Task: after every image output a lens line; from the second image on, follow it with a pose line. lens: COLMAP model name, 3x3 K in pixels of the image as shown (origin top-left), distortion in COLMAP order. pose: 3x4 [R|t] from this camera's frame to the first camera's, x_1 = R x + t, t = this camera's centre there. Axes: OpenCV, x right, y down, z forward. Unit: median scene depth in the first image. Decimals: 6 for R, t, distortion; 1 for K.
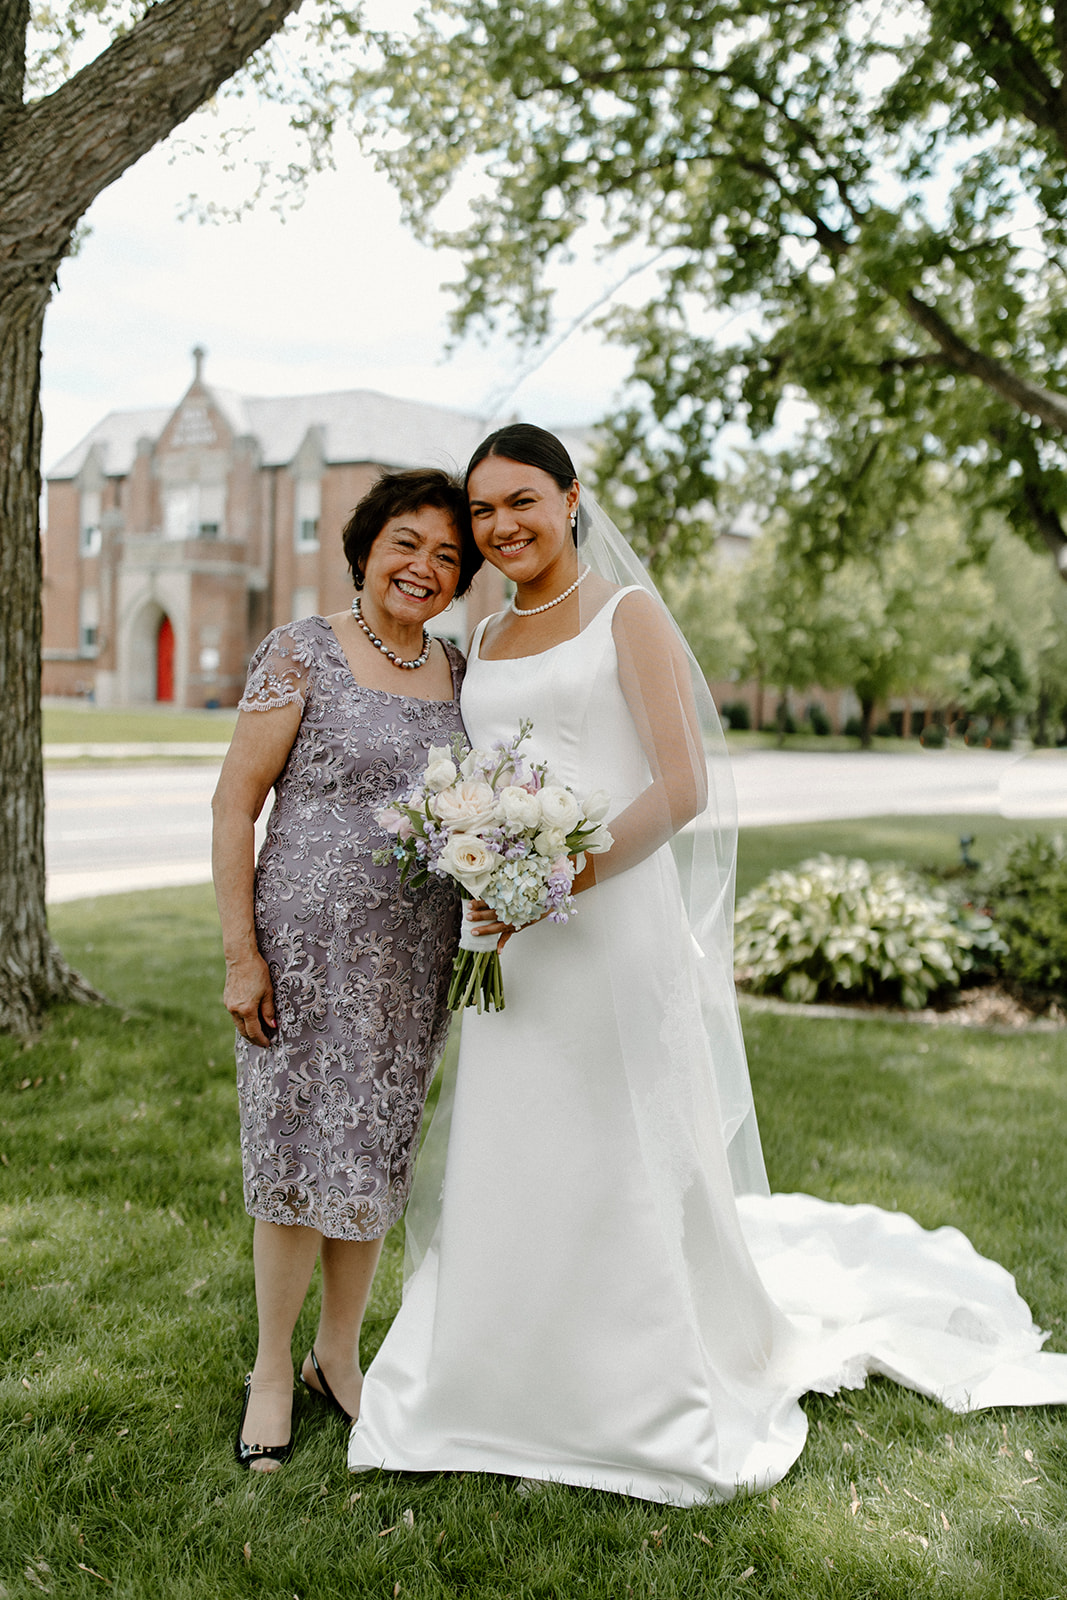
lens RADIAL K [[1463.2, 0, 533.5], [0, 1463.2, 800.0], [0, 0, 1]] dist [0.007380, -0.157708]
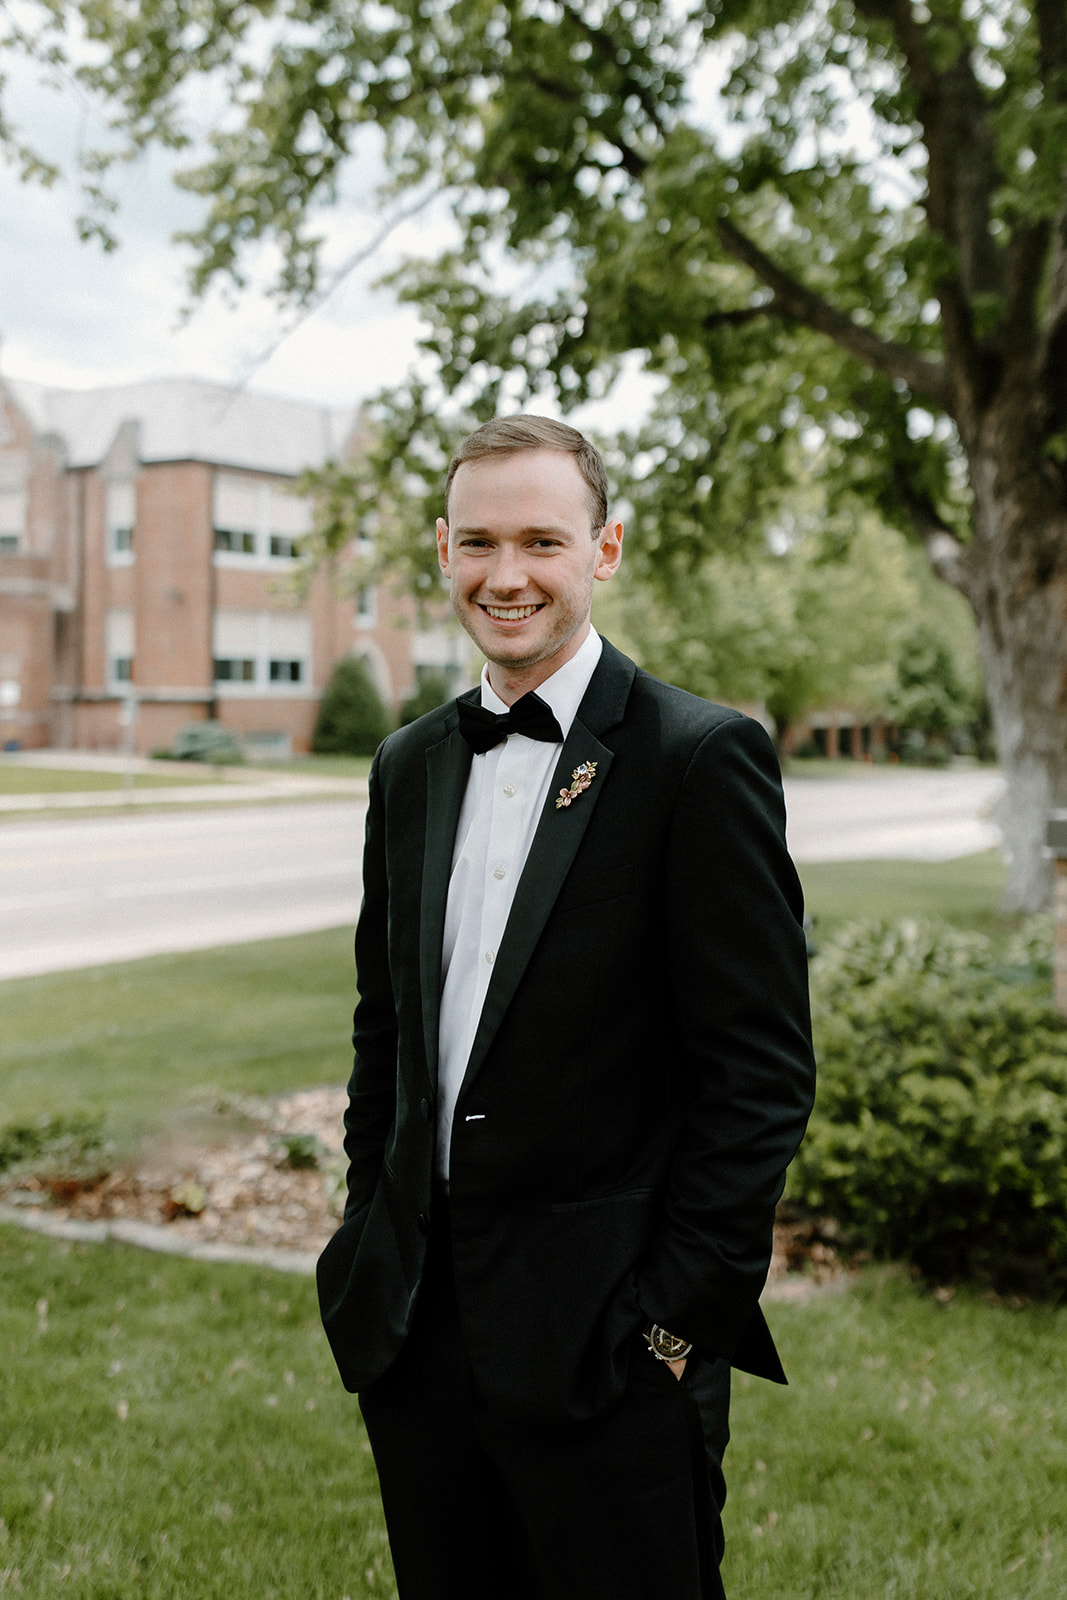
lens RADIAL K [[1627.3, 0, 533.5], [0, 1627.3, 800.0], [0, 0, 1]] dist [-0.003085, -0.277287]
pose [[0.997890, -0.031955, 0.056527, 0.068523], [0.033084, 0.999269, -0.019159, -0.013806], [-0.055873, 0.020988, 0.998217, 0.091249]]
